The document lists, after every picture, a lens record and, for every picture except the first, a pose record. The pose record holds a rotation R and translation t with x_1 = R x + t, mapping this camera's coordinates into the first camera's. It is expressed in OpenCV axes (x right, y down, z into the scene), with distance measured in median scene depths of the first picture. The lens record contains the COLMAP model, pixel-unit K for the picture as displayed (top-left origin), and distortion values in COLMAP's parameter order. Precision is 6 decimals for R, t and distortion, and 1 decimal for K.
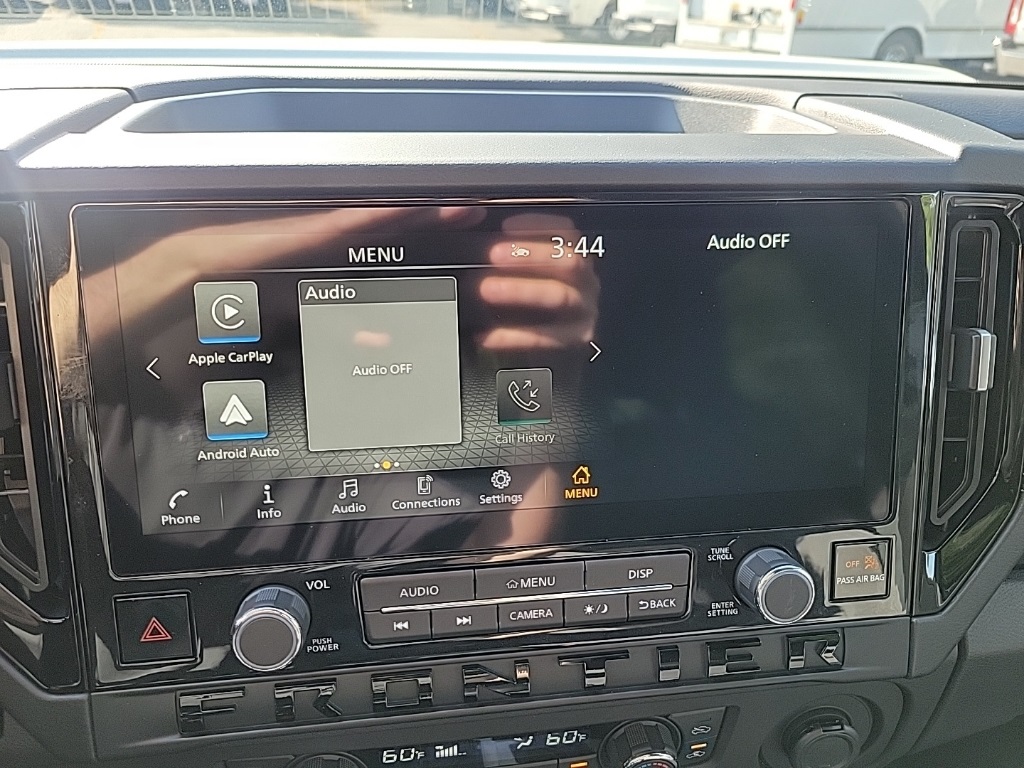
lens RADIAL K [[775.6, 0, 516.4], [0, 775.6, 389.2], [0, 0, 1]] dist [0.052790, -0.029819]
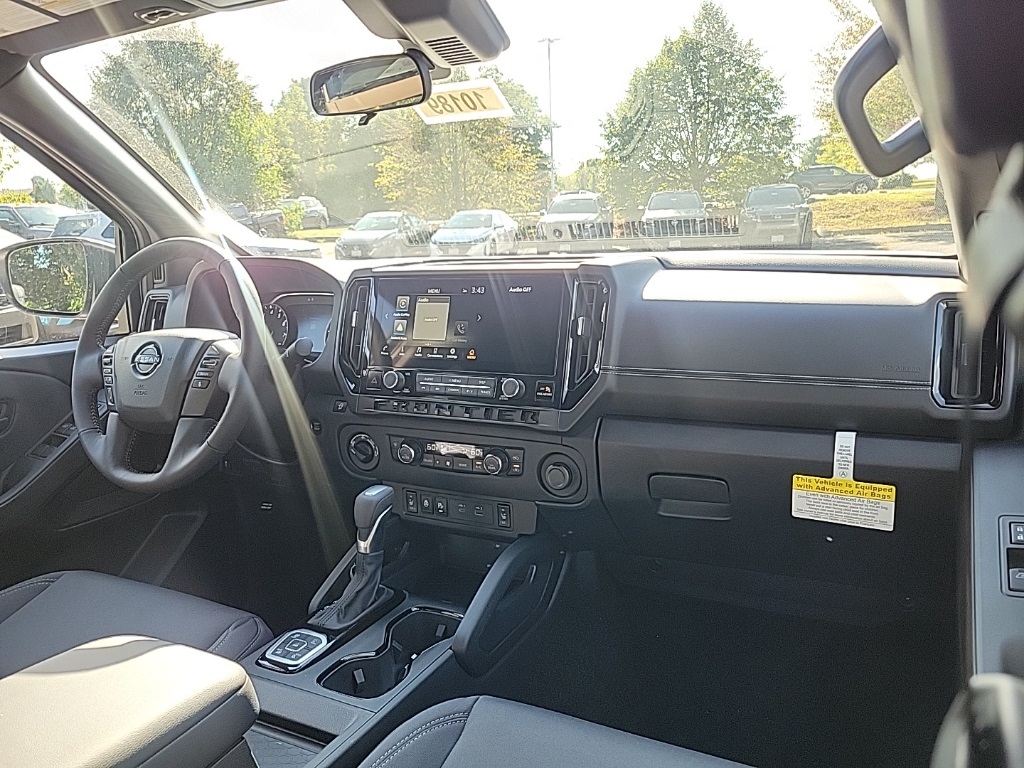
lens RADIAL K [[775.6, 0, 516.4], [0, 775.6, 389.2], [0, 0, 1]] dist [0.052790, -0.029819]
pose [[0.812410, 0.066093, -0.579329, 2.336320], [-0.212461, 0.958805, -0.188555, 0.906651], [0.543001, 0.276268, 0.792985, -1.673248]]
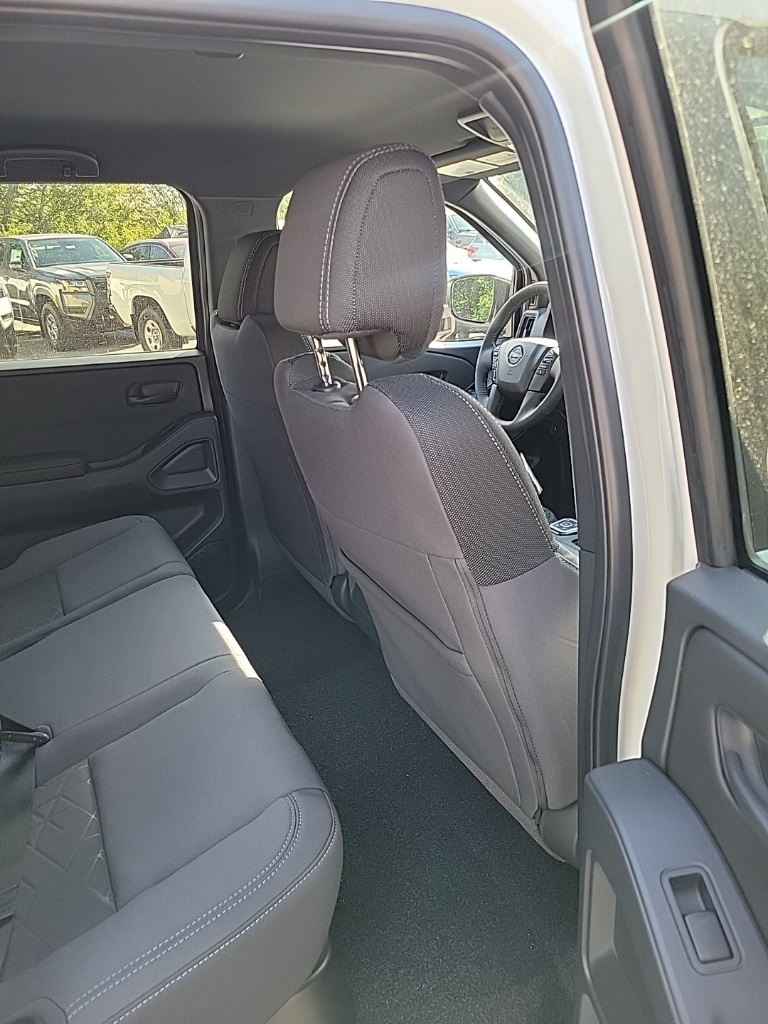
lens RADIAL K [[786.3, 0, 367.1], [0, 786.3, 510.9], [0, 0, 1]] dist [0.032507, -0.004245]
pose [[0.294192, 0.272347, -0.916121, 4.622086], [-0.386178, 0.910681, 0.146717, 1.123605], [0.874253, 0.310623, 0.373089, -2.779733]]
